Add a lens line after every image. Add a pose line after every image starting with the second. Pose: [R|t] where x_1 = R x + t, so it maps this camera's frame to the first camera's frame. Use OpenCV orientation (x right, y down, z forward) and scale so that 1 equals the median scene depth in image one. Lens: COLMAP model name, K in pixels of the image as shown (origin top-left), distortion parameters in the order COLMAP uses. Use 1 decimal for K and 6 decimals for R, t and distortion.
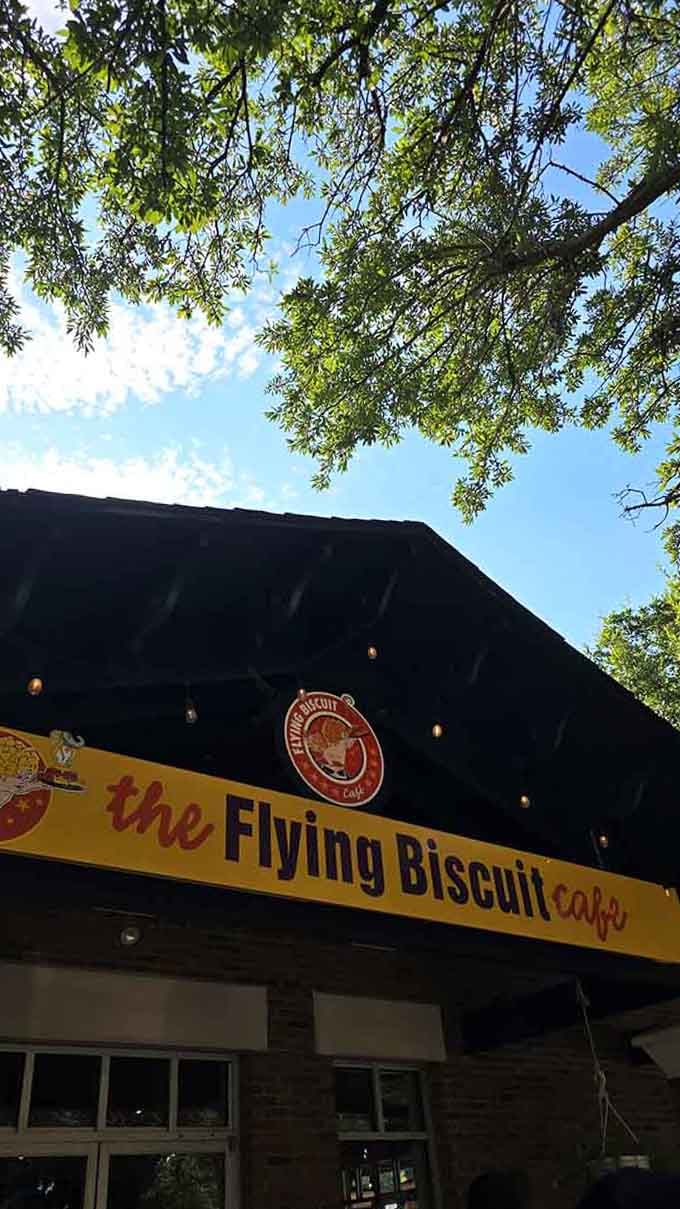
lens RADIAL K [[866.3, 0, 340.0], [0, 866.3, 604.5], [0, 0, 1]] dist [0.008305, 0.004133]
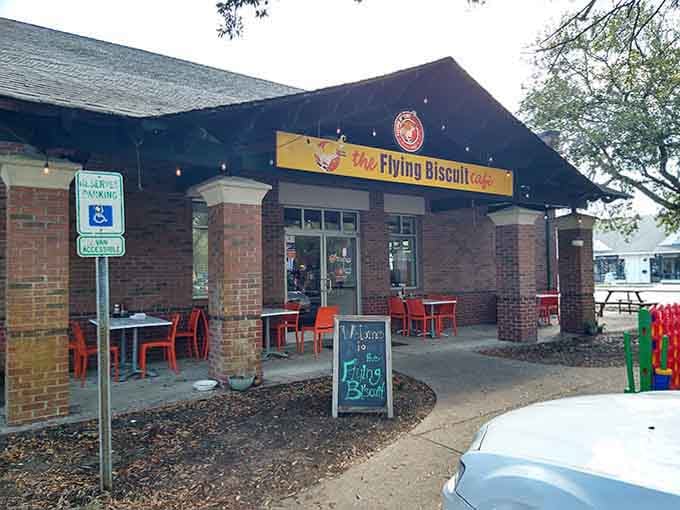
lens RADIAL K [[511.0, 0, 340.0], [0, 511.0, 255.0], [0, 0, 1]] dist [-0.005109, -0.001936]
pose [[0.998213, 0.059305, -0.007280, -0.222122], [-0.044380, 0.817483, 0.574240, -0.534745], [0.040007, -0.572891, 0.818655, -0.787264]]
